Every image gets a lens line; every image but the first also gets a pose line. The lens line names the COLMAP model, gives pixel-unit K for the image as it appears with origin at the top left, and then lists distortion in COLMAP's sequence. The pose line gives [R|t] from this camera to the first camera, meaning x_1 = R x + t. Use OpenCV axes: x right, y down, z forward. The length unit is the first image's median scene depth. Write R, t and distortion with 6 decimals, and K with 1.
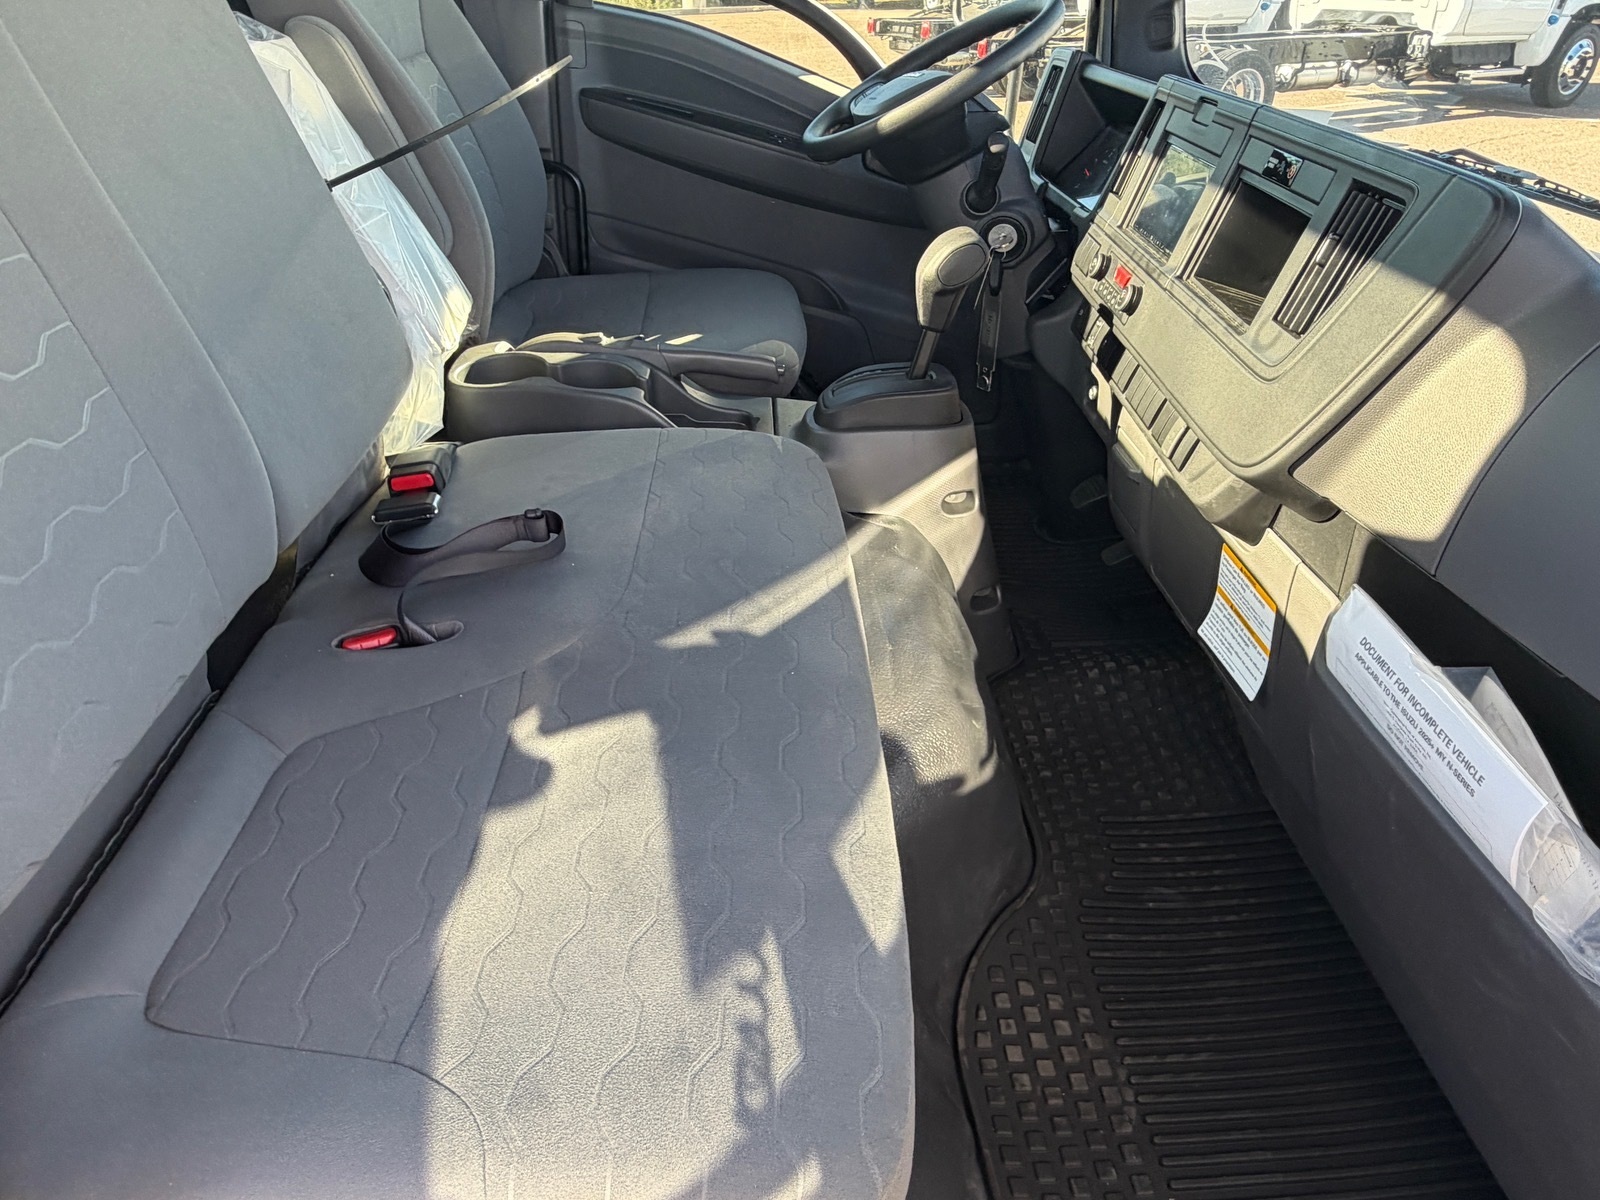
lens RADIAL K [[1006.3, 0, 797.1], [0, 1006.3, 597.1], [0, 0, 1]] dist [0.005647, 0.002561]
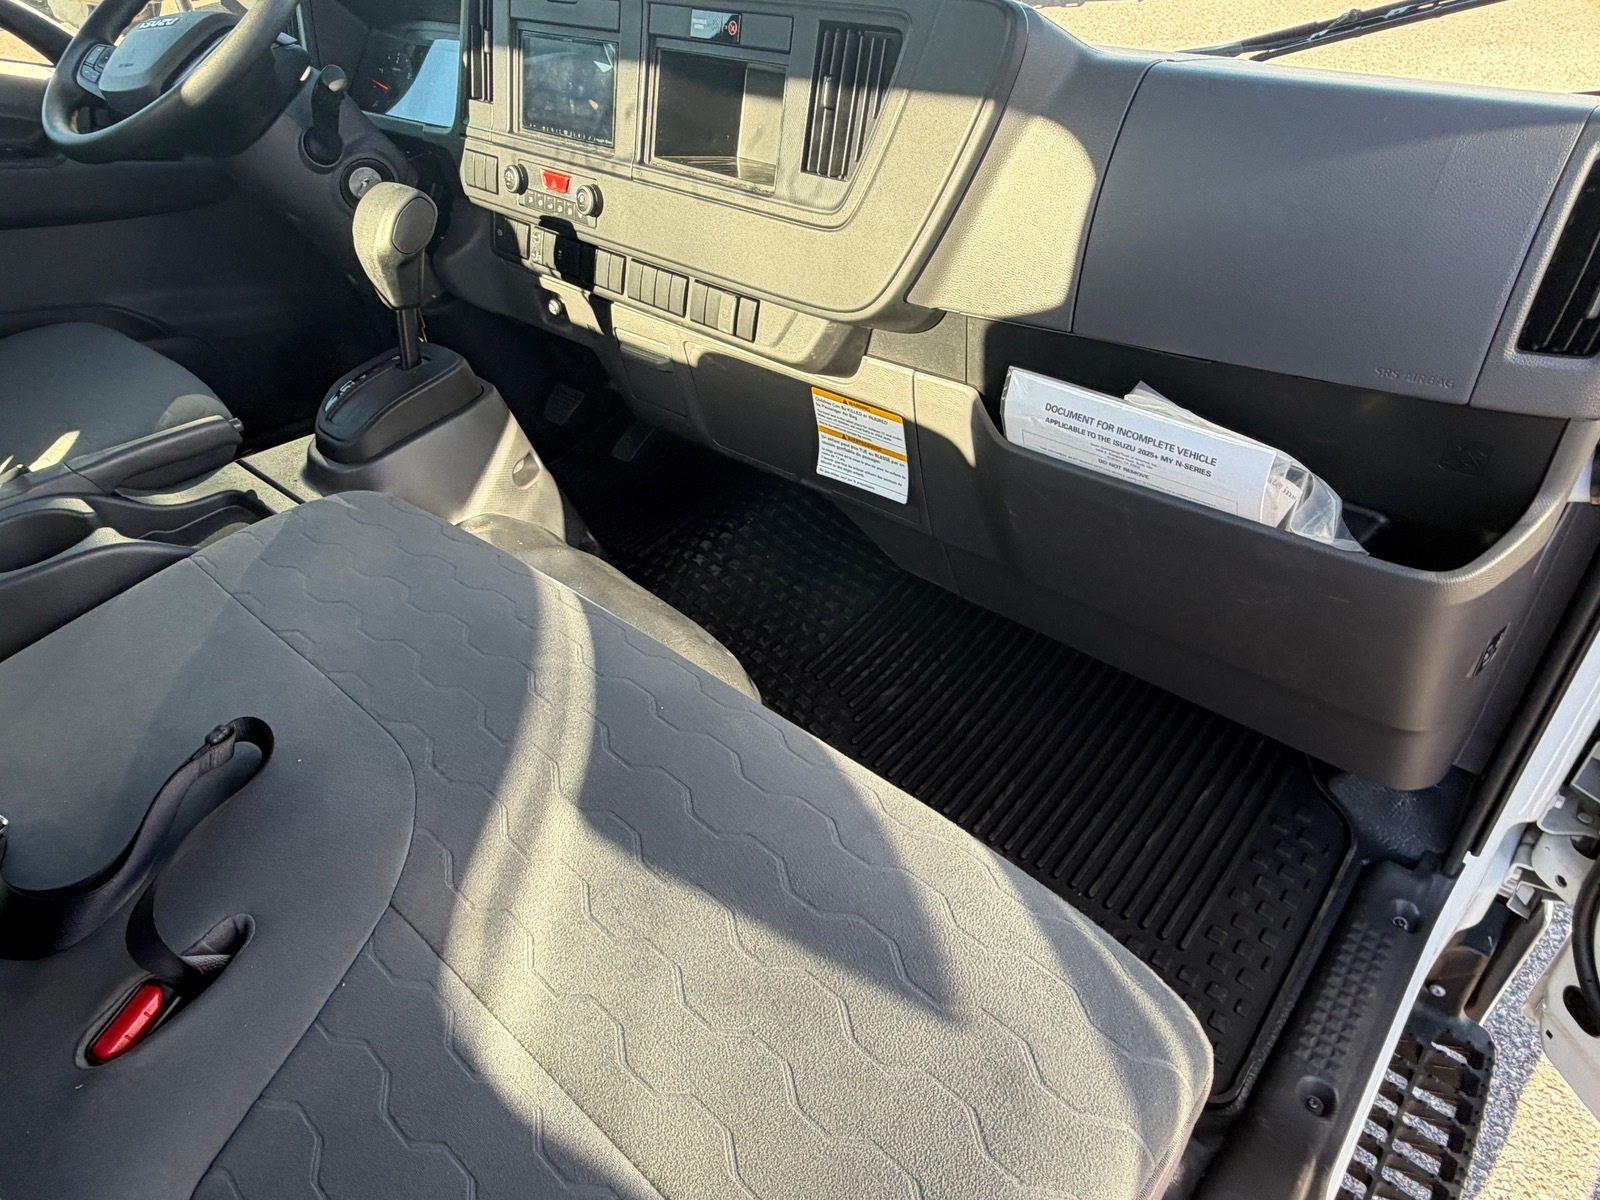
lens RADIAL K [[1006.3, 0, 801.3], [0, 1006.3, 601.4], [0, 0, 1]] dist [0.005647, 0.002561]
pose [[0.705263, -0.517457, 0.484605, -0.229418], [0.465408, 0.853573, 0.234113, -0.120209], [-0.534789, 0.060428, 0.842822, 0.125551]]
